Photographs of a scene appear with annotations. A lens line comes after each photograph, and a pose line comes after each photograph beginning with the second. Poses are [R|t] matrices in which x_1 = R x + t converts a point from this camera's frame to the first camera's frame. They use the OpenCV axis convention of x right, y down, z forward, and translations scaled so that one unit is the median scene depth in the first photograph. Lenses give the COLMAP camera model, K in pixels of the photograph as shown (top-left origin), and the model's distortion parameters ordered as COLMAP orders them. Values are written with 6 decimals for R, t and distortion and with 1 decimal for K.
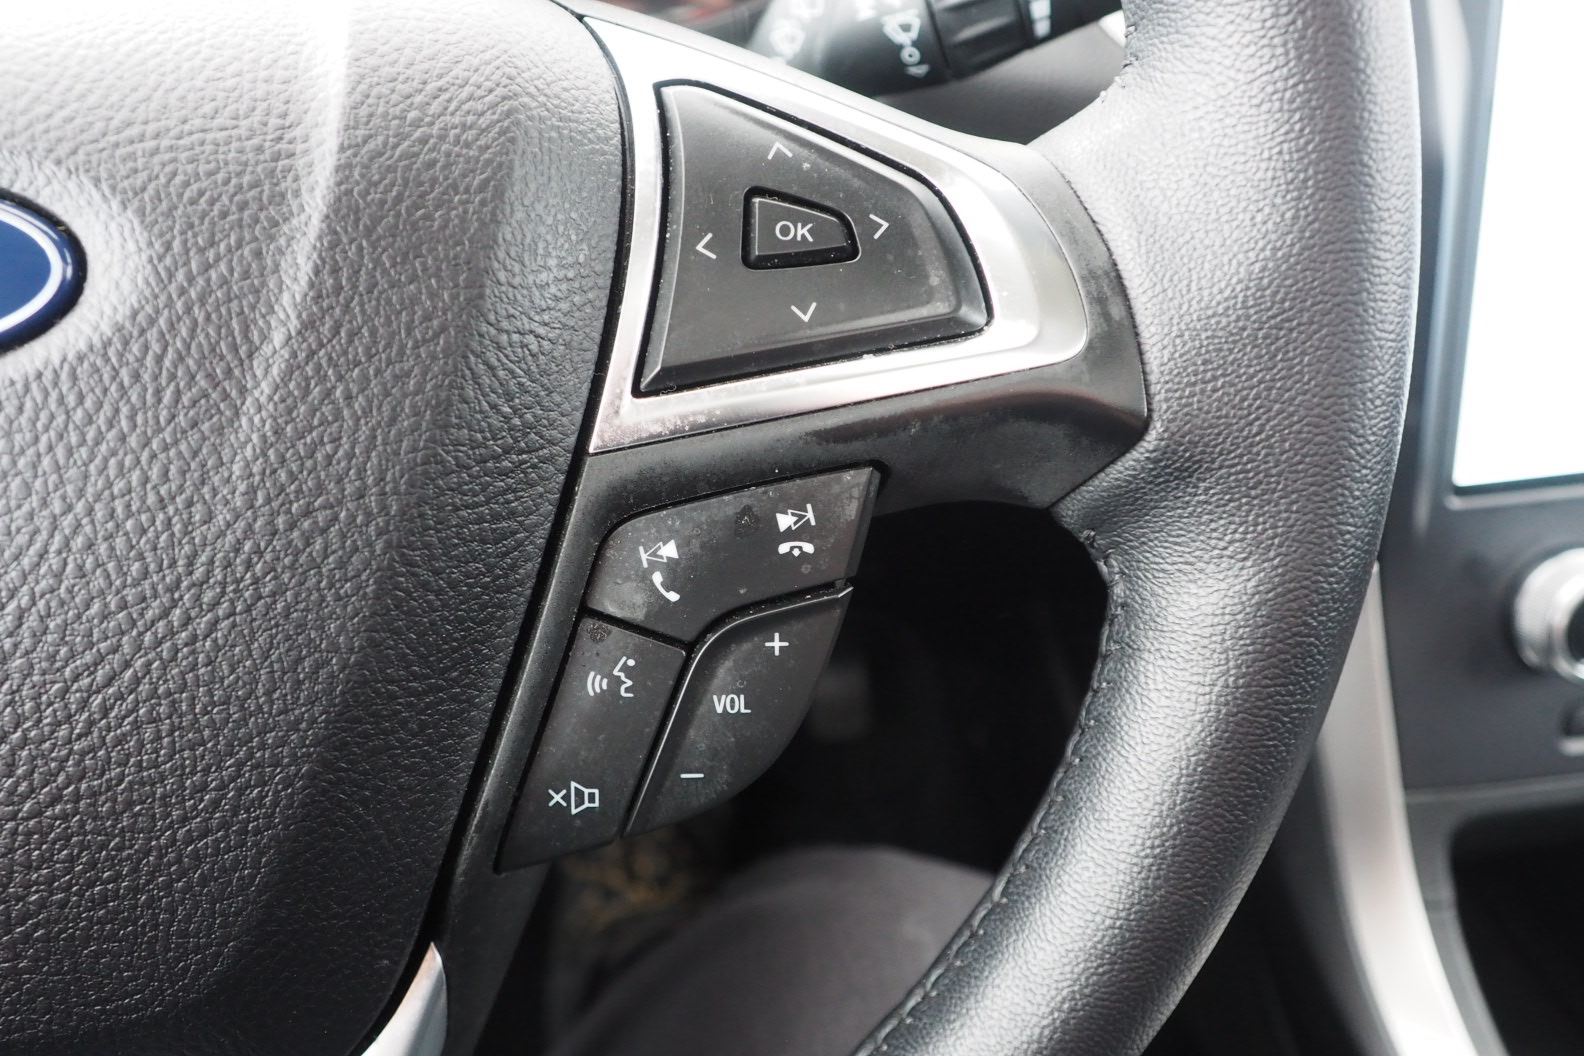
lens RADIAL K [[1302.0, 0, 751.4], [0, 1302.0, 525.5], [0, 0, 1]] dist [-0.041810, 0.001702]
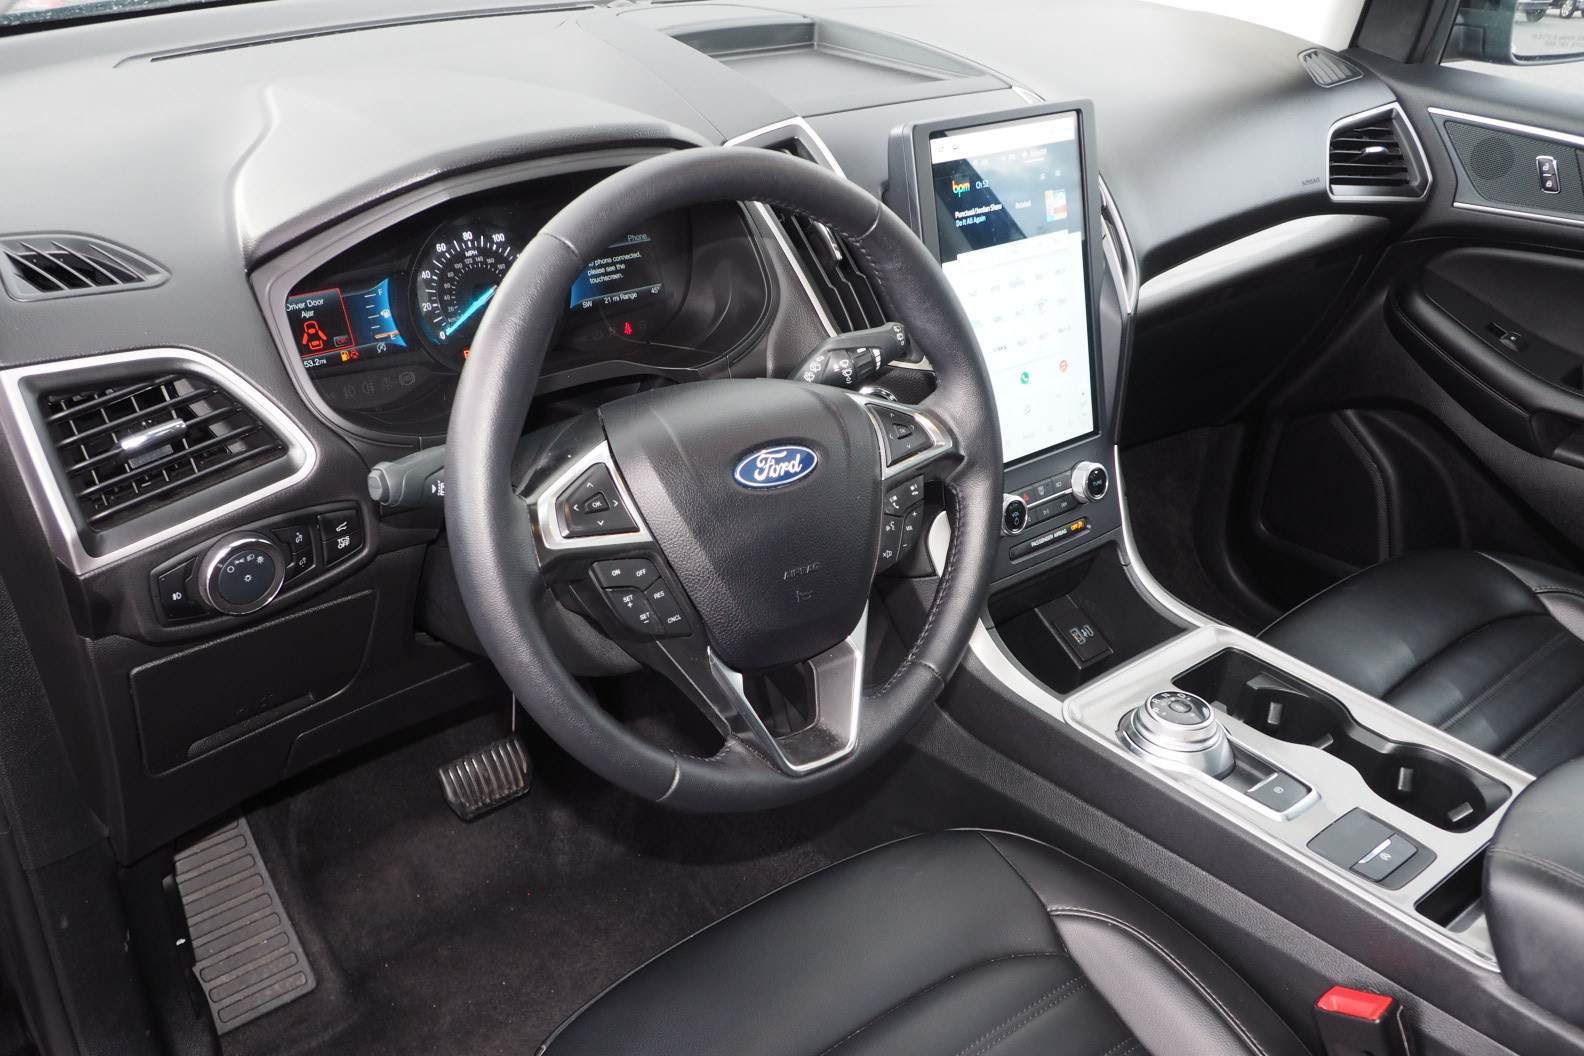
lens RADIAL K [[1387.8, 0, 786.3], [0, 1387.8, 533.6], [0, 0, 1]] dist [-0.029226, 0.004387]
pose [[0.833205, -0.185834, 0.520802, -3.111282], [0.242727, 0.969163, -0.042507, 0.268709], [-0.496843, 0.161829, 0.852619, -3.180247]]
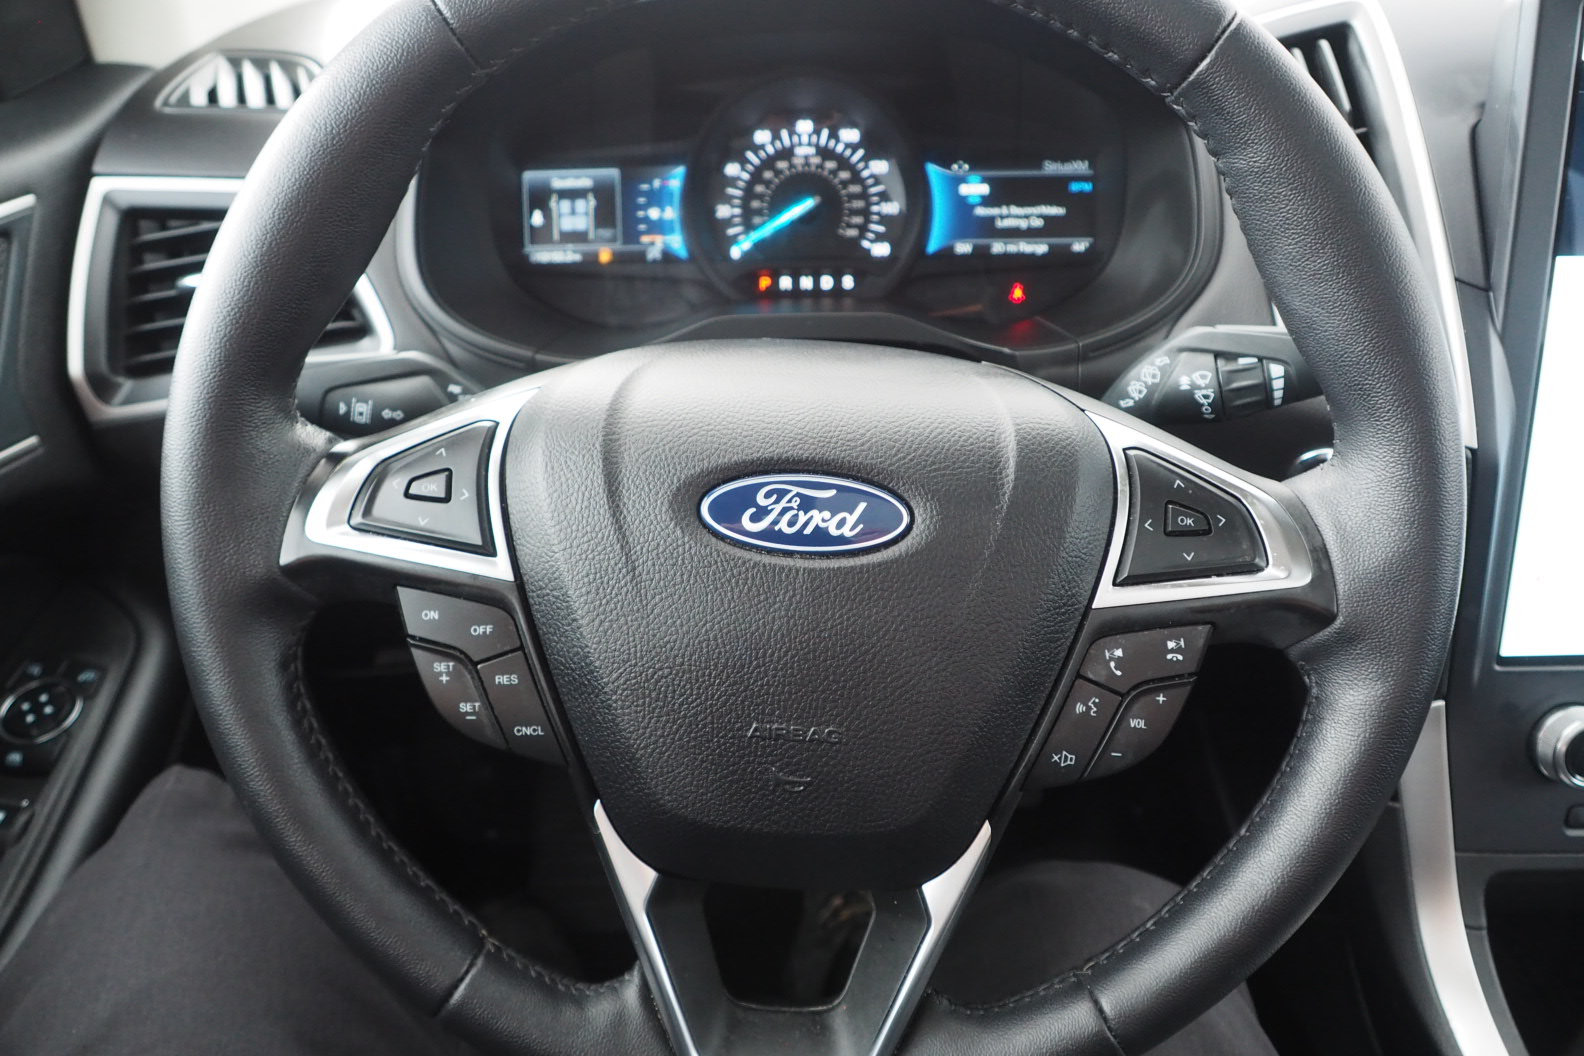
lens RADIAL K [[1120.2, 0, 784.5], [0, 1120.2, 530.6], [0, 0, 1]] dist [-0.044558, -0.002445]
pose [[0.990768, 0.085599, -0.105125, -0.457190], [-0.094596, 0.991982, -0.083806, 0.025664], [0.097109, 0.092977, 0.990921, -1.022534]]
